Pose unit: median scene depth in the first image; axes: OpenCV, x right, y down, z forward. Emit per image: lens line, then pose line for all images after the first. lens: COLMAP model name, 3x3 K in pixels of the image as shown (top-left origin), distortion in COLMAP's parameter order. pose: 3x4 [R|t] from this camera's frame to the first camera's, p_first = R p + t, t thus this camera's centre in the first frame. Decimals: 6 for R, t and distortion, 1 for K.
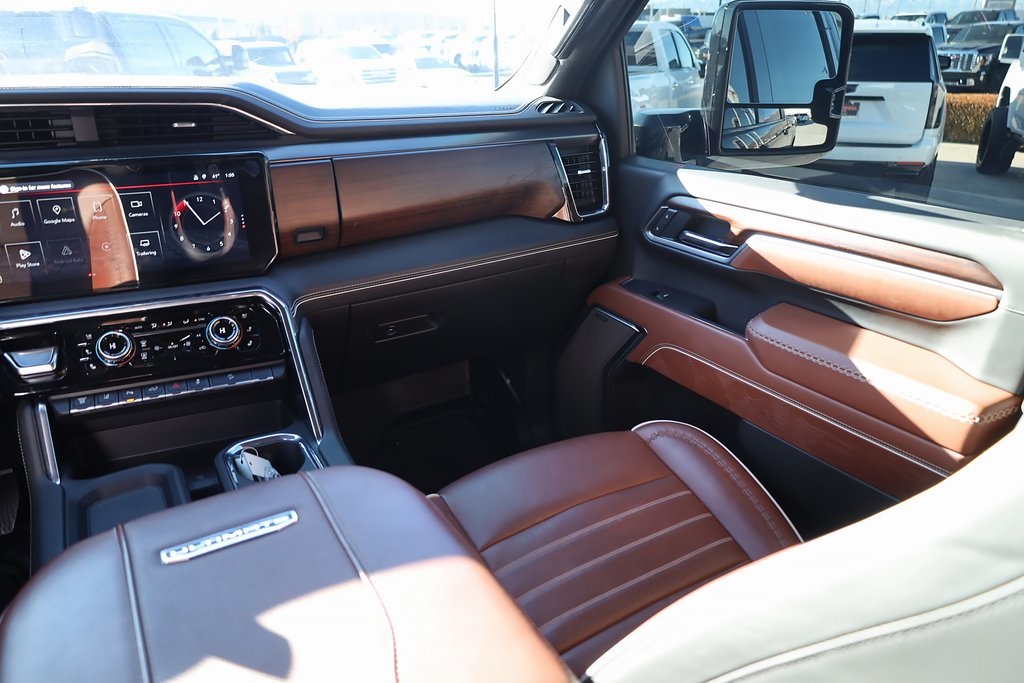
lens RADIAL K [[692.3, 0, 519.1], [0, 692.3, 347.6], [0, 0, 1]] dist [-0.020930, 0.003527]
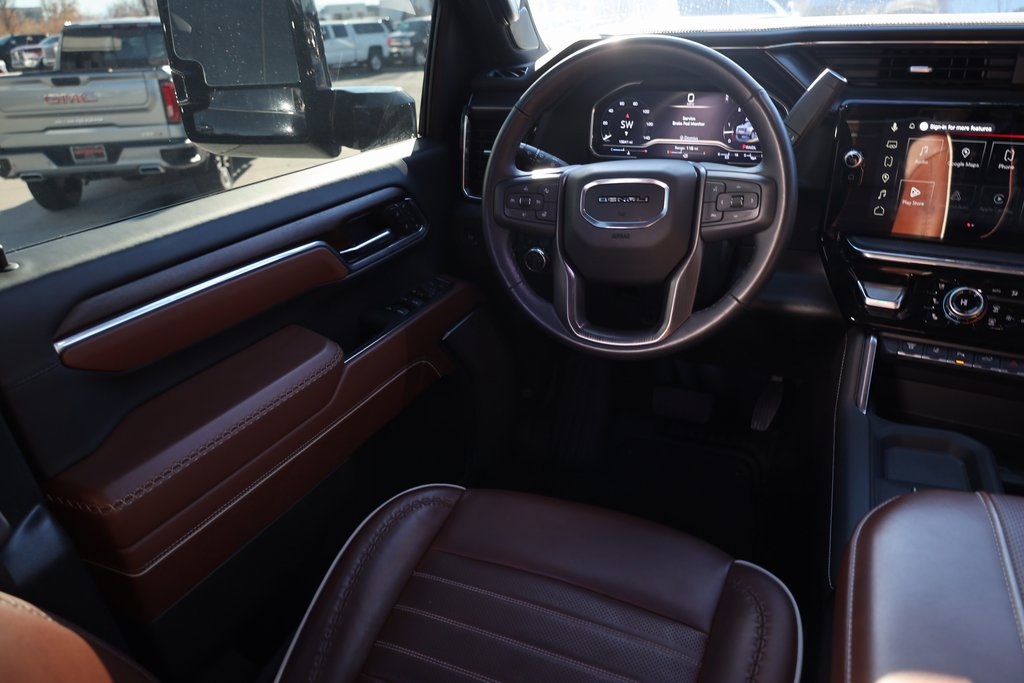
lens RADIAL K [[692.3, 0, 519.1], [0, 692.3, 347.6], [0, 0, 1]] dist [-0.020930, 0.003527]
pose [[0.563603, 0.330695, -0.756963, -0.191616], [-0.287192, 0.937648, 0.195799, 0.045240], [0.774515, 0.107041, 0.623434, -0.058332]]
